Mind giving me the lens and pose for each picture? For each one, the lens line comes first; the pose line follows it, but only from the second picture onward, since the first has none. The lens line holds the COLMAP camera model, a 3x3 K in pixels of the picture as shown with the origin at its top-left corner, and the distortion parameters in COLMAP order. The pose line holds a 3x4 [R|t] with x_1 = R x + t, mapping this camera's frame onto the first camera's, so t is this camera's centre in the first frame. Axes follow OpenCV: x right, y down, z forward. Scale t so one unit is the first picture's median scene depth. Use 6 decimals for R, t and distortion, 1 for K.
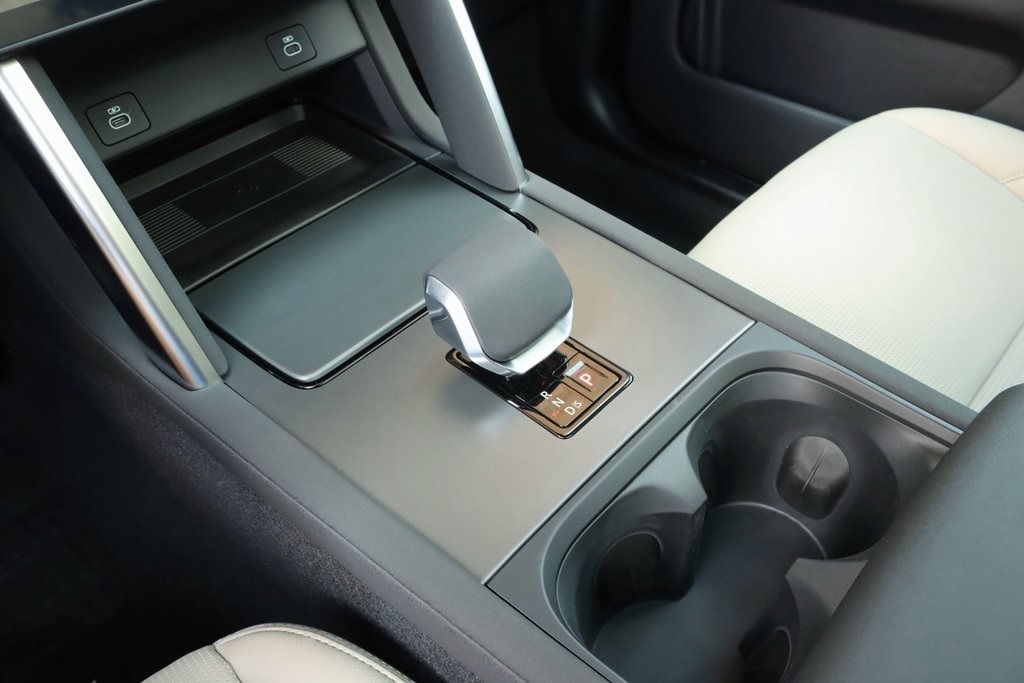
lens RADIAL K [[829.9, 0, 512.0], [0, 829.9, 341.5], [0, 0, 1]] dist [-0.001263, 0.009008]
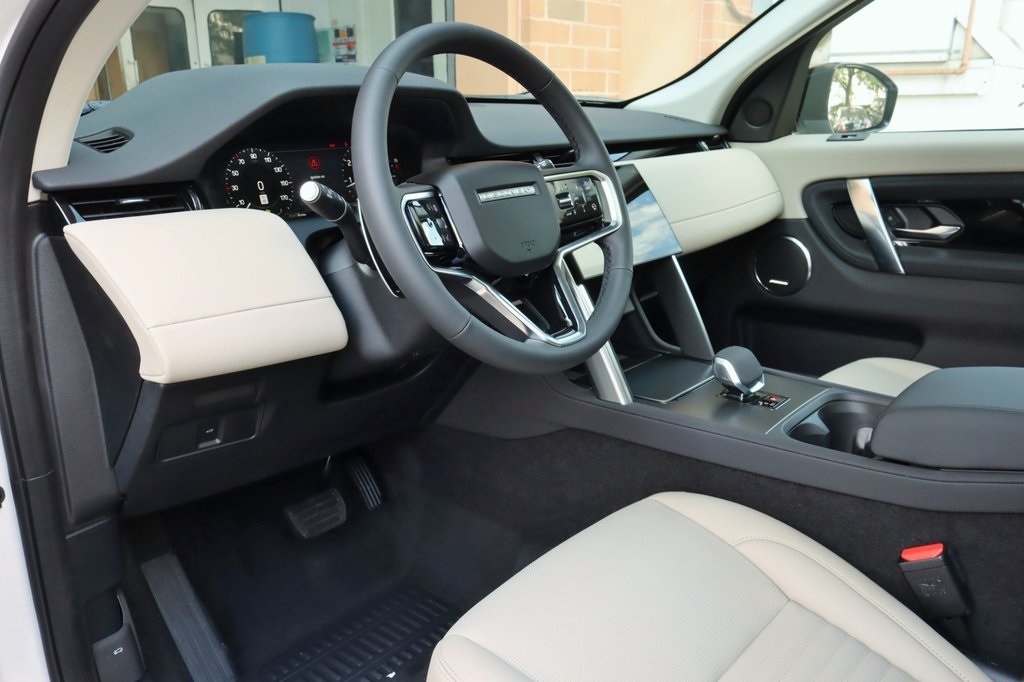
lens RADIAL K [[837.7, 0, 512.5], [0, 837.7, 365.8], [0, 0, 1]] dist [-0.004562, -0.000254]
pose [[0.999108, -0.000469, 0.042237, -0.648255], [0.019032, 0.897677, -0.440244, 0.842393], [-0.037709, 0.440655, 0.896884, -1.063414]]
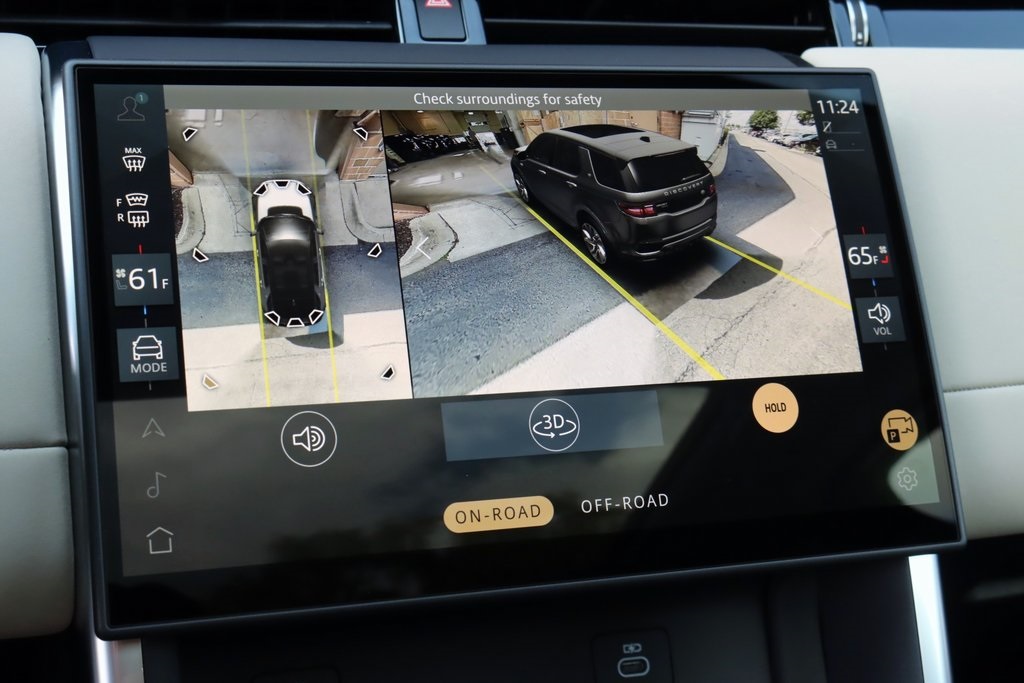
lens RADIAL K [[1496.4, 0, 512.0], [0, 1496.4, 341.5], [0, 0, 1]] dist [0.023170, -0.005449]
pose [[0.867185, 0.256151, -0.427057, 0.035890], [-0.406208, 0.859928, -0.309061, -0.193933], [0.288072, 0.441487, 0.849767, 0.031099]]
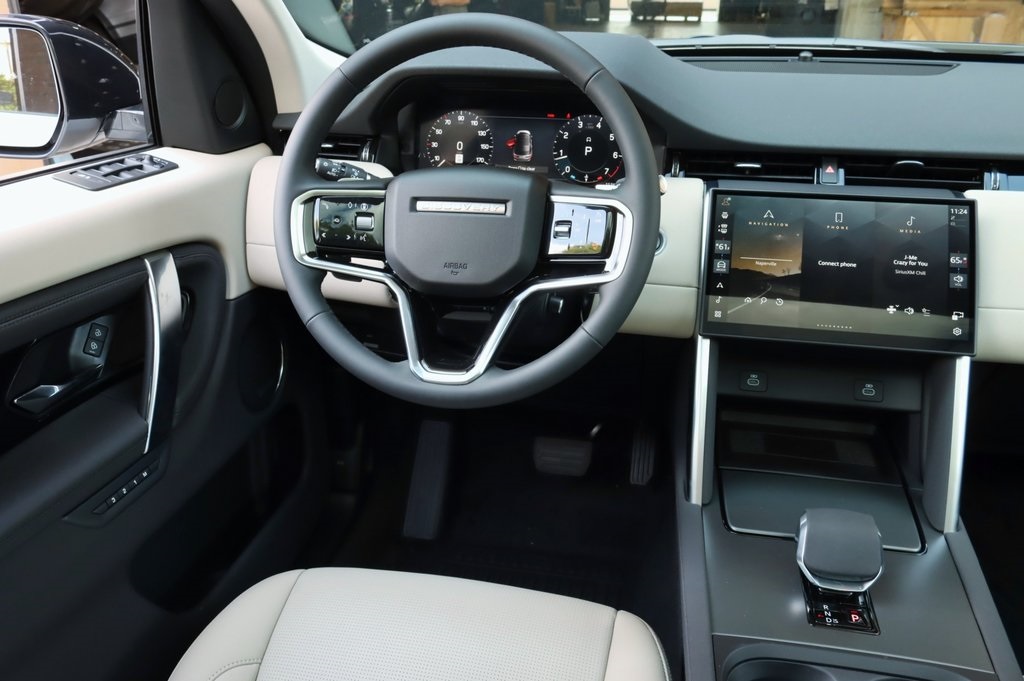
lens RADIAL K [[829.9, 0, 512.0], [0, 829.9, 340.5], [0, 0, 1]] dist [-0.001263, 0.009008]
pose [[0.516090, 0.364412, -0.775148, 0.619227], [-0.602609, 0.797605, -0.026245, 0.043807], [0.608698, 0.480656, 0.631234, -0.543788]]
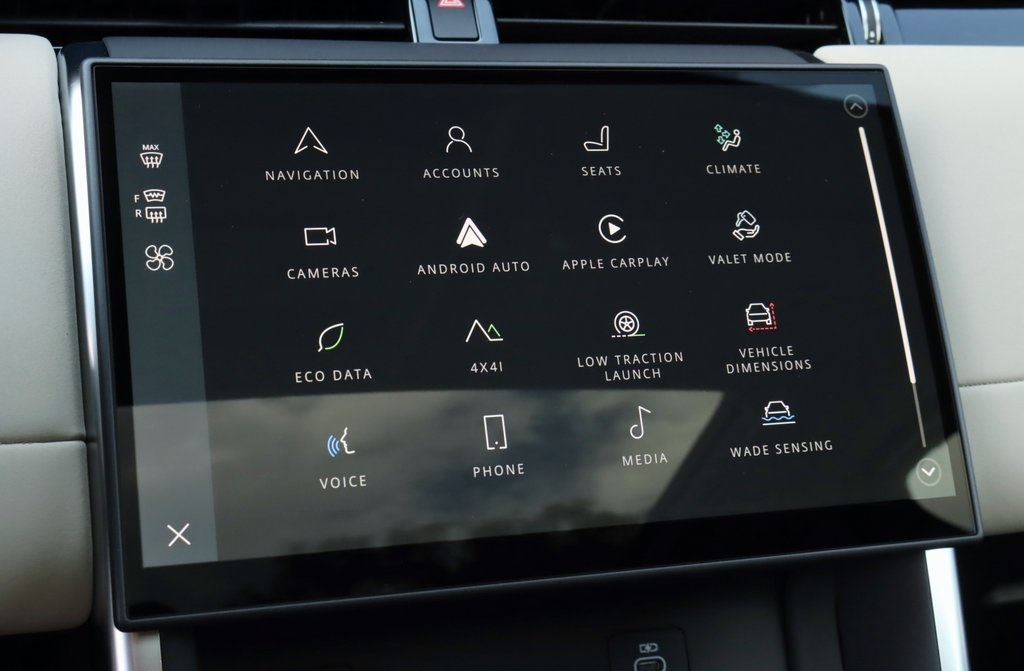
lens RADIAL K [[1524.6, 0, 512.0], [0, 1524.6, 335.5], [0, 0, 1]] dist [0.012896, 0.062303]
pose [[0.865439, 0.244798, -0.437137, 0.044666], [-0.403992, 0.857006, -0.319893, -0.176601], [0.296320, 0.453447, 0.840583, 0.021197]]
